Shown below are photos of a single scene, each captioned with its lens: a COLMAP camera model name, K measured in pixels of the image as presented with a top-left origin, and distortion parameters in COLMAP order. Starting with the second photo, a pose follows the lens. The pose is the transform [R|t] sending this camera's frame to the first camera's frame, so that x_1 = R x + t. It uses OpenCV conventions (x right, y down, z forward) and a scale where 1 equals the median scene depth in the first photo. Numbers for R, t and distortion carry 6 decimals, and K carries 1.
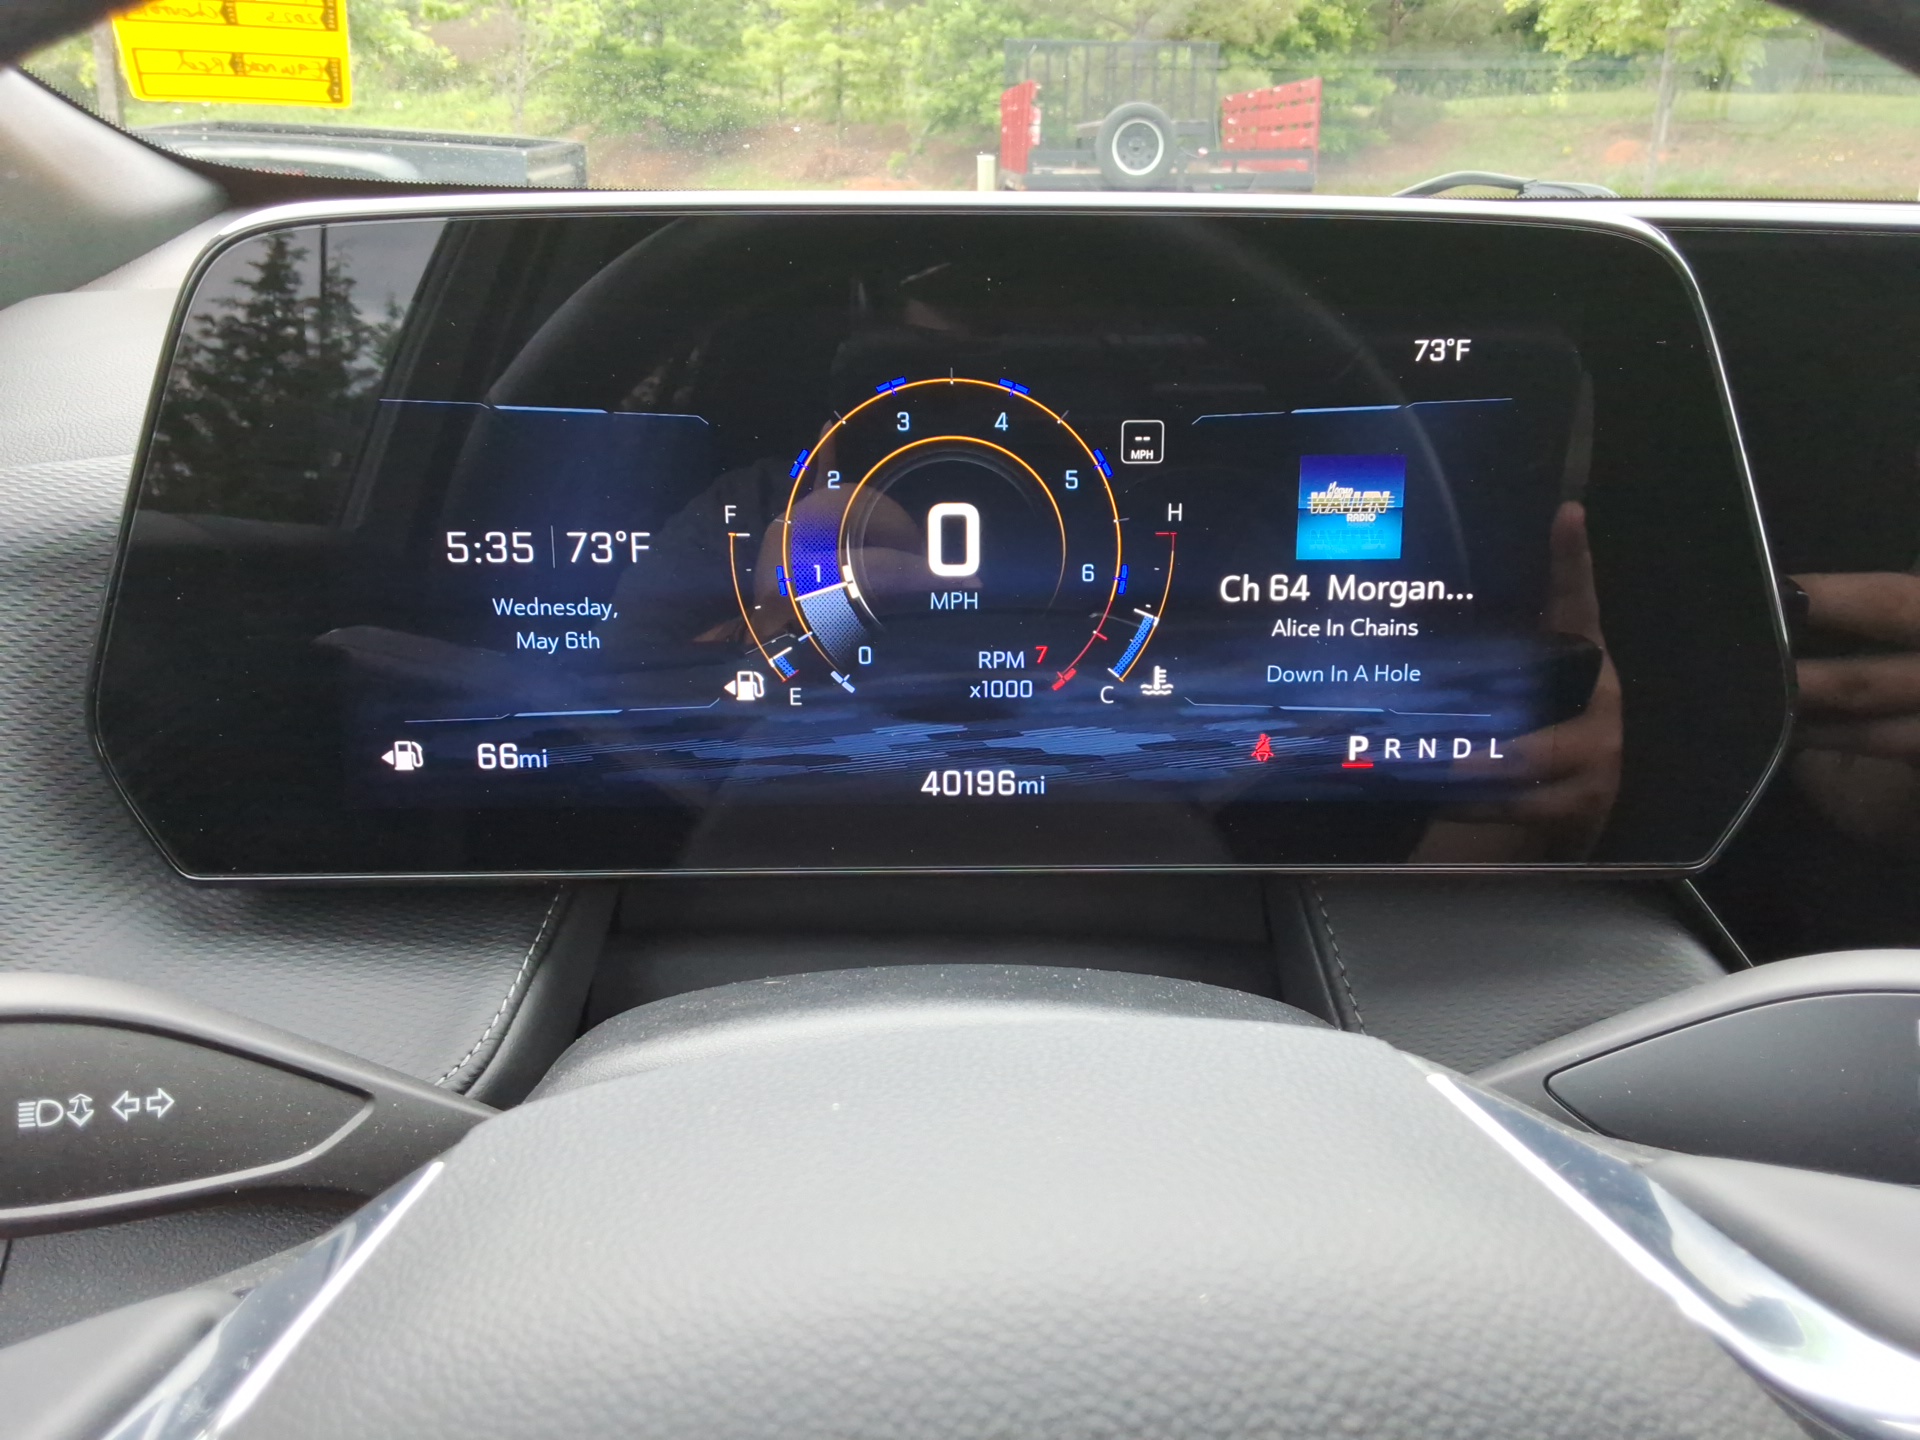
lens RADIAL K [[1550.5, 0, 975.9], [0, 1550.5, 704.4], [0, 0, 1]] dist [0.113683, -0.193090]
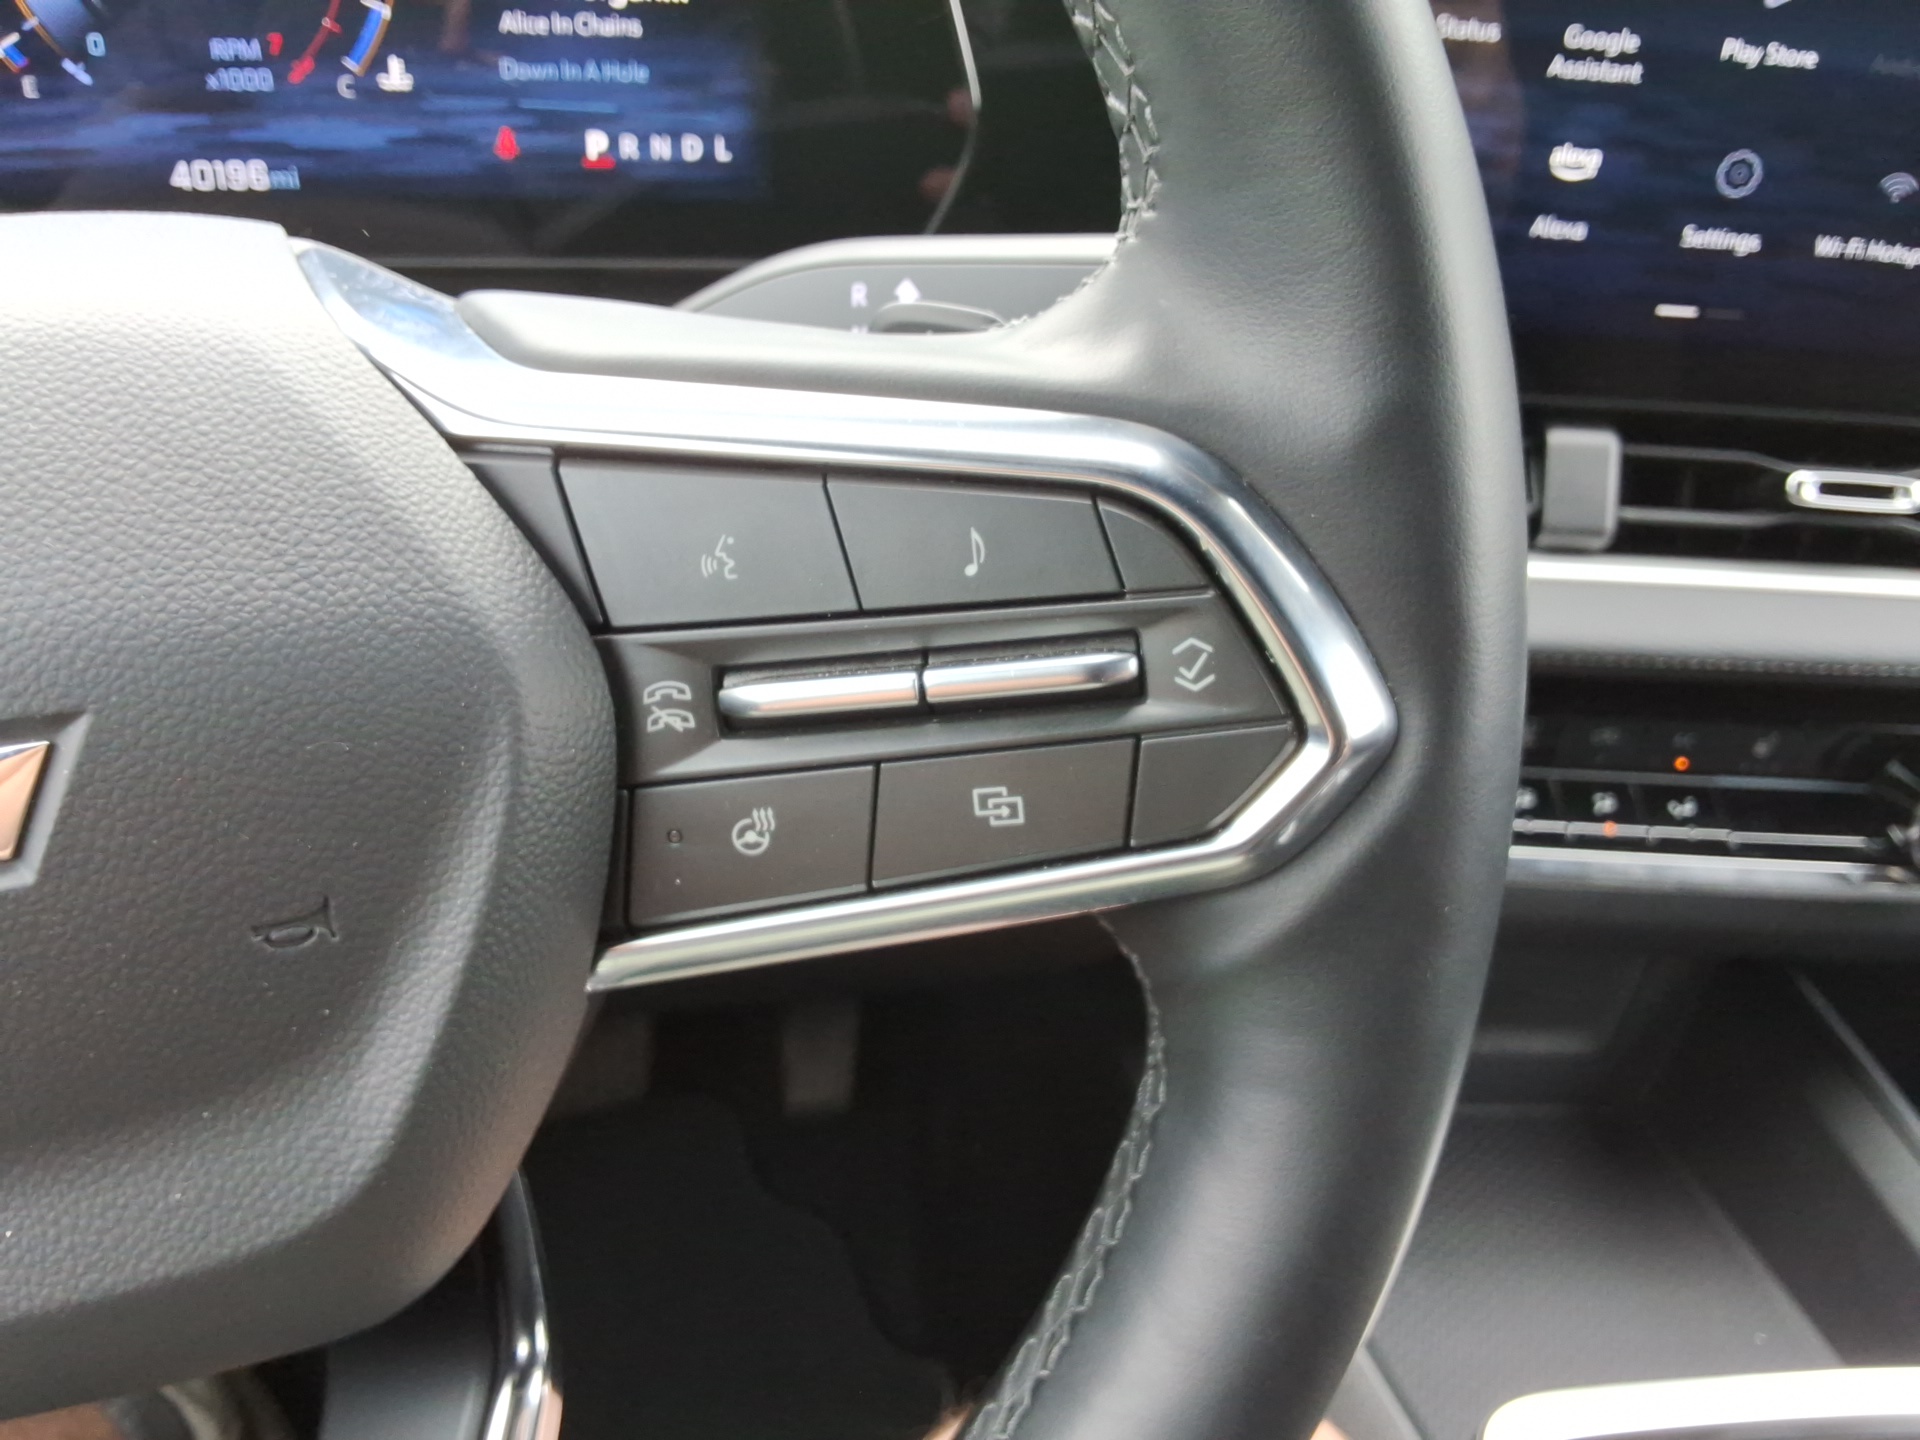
lens RADIAL K [[1601.8, 0, 965.8], [0, 1601.8, 710.4], [0, 0, 1]] dist [0.055026, -0.130117]
pose [[0.979795, -0.054233, 0.192513, 0.262419], [0.004749, 0.968572, 0.248690, 0.133681], [-0.199949, -0.242751, 0.949259, -0.222053]]
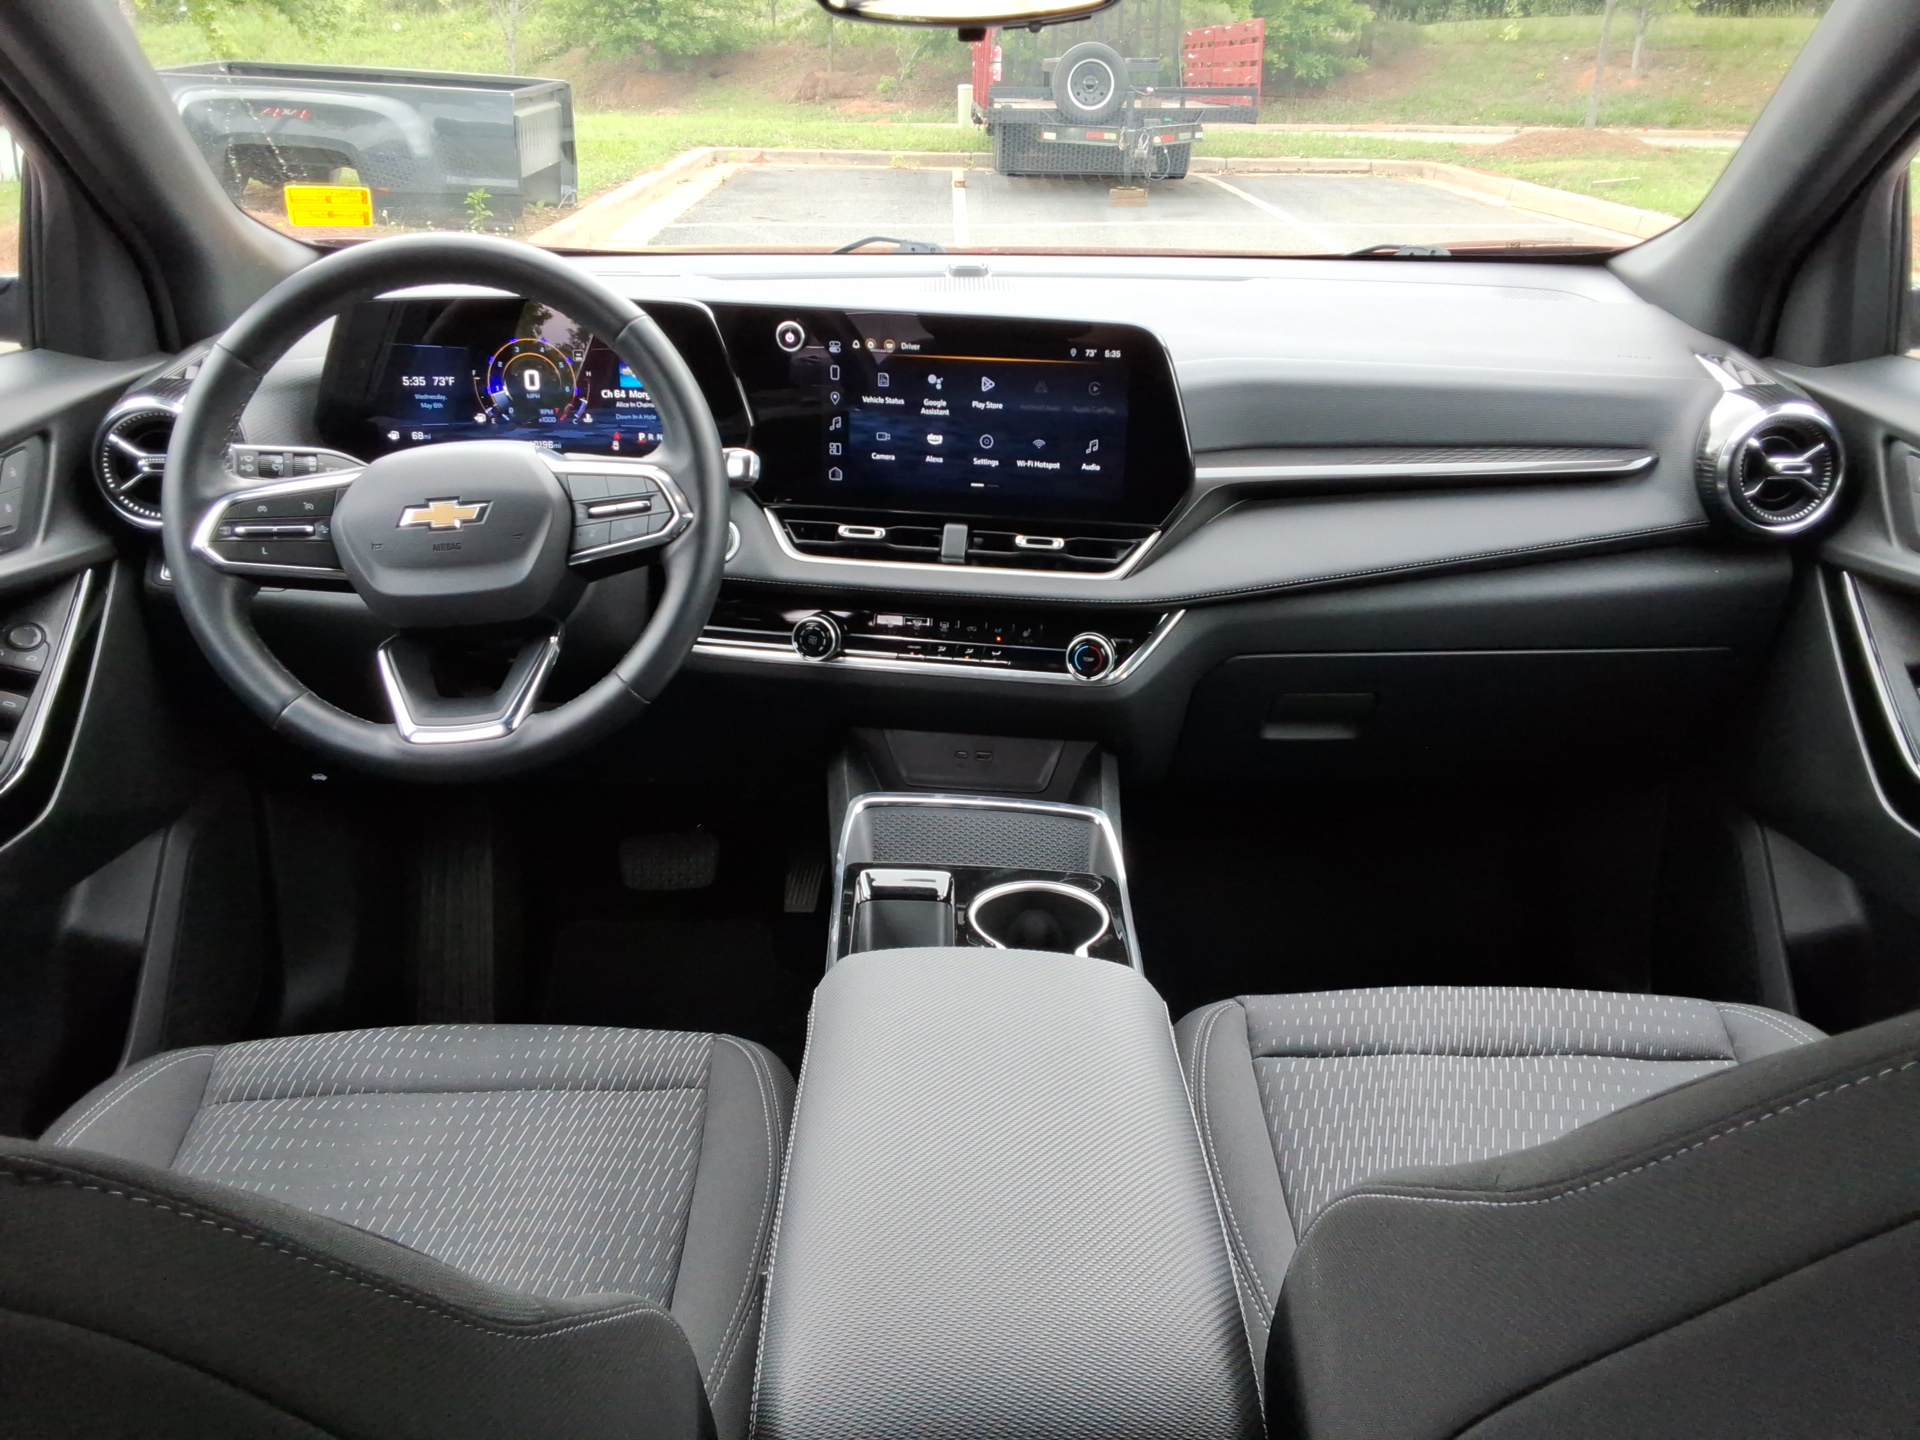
lens RADIAL K [[1546.0, 0, 983.7], [0, 1546.0, 700.0], [0, 0, 1]] dist [0.116521, -0.179178]
pose [[0.999997, 0.002312, 0.000085, 1.112432], [-0.002314, 0.998965, 0.045428, 0.512162], [0.000020, -0.045428, 0.998968, -2.948491]]
